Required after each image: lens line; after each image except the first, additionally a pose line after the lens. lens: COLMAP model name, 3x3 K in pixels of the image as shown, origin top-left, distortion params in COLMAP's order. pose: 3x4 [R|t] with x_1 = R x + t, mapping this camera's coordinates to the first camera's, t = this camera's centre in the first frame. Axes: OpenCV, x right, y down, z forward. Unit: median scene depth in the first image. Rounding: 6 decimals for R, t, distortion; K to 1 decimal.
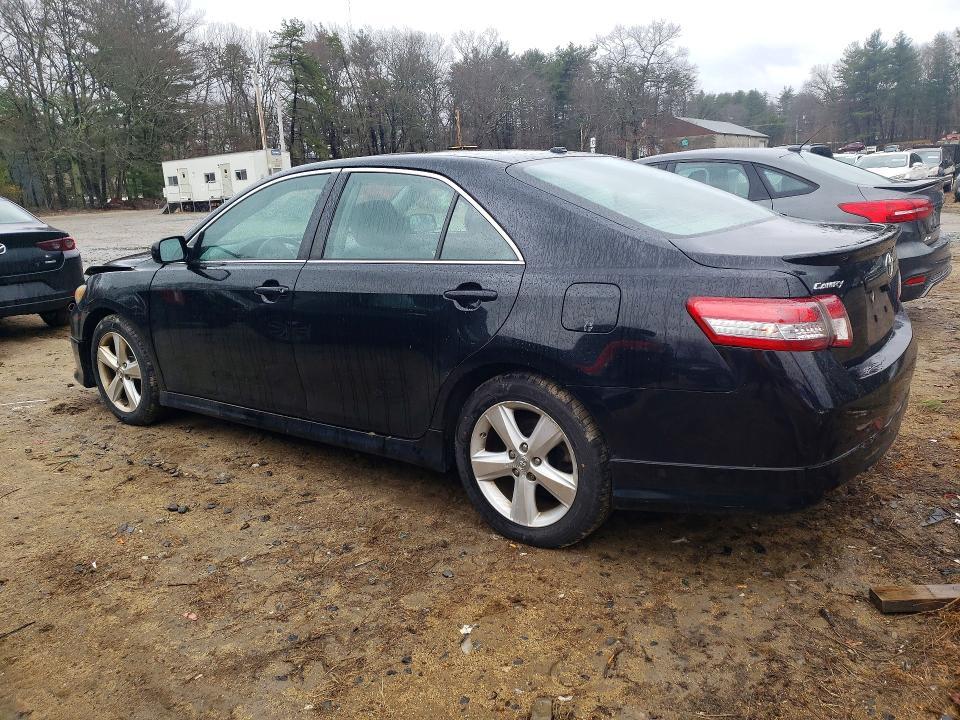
lens RADIAL K [[764.8, 0, 480.7], [0, 764.8, 357.9], [0, 0, 1]] dist [0.028770, -0.009759]
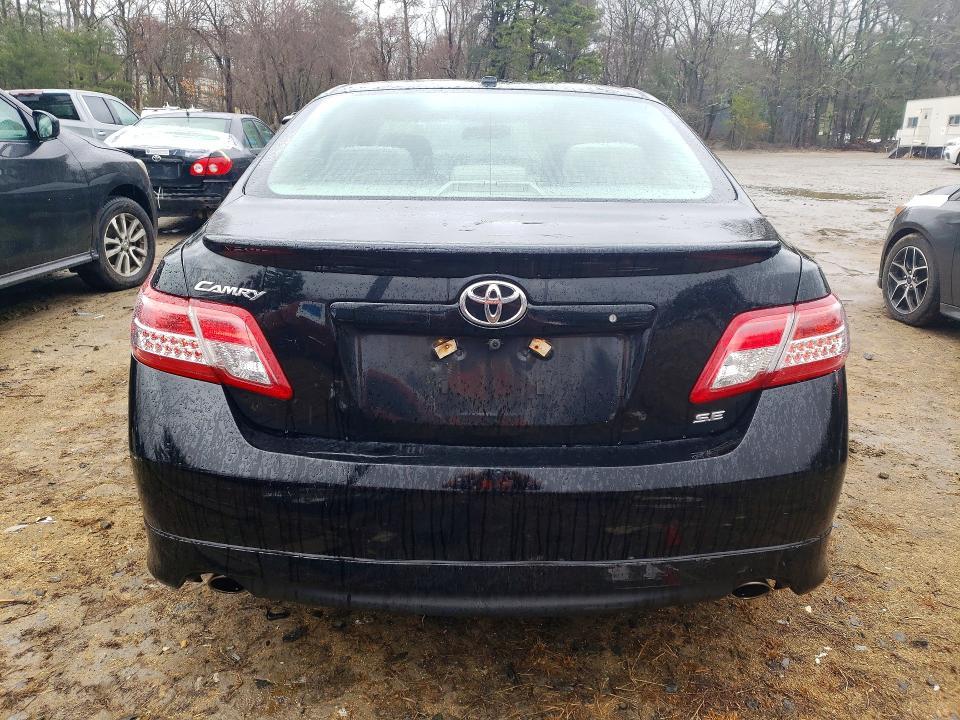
lens RADIAL K [[764.8, 0, 480.1], [0, 764.8, 359.9], [0, 0, 1]] dist [0.028770, -0.009759]
pose [[0.576099, 0.280030, -0.767914, 0.997880], [-0.222584, 0.957725, 0.182262, -0.178635], [0.786489, 0.065925, 0.614075, 0.718696]]
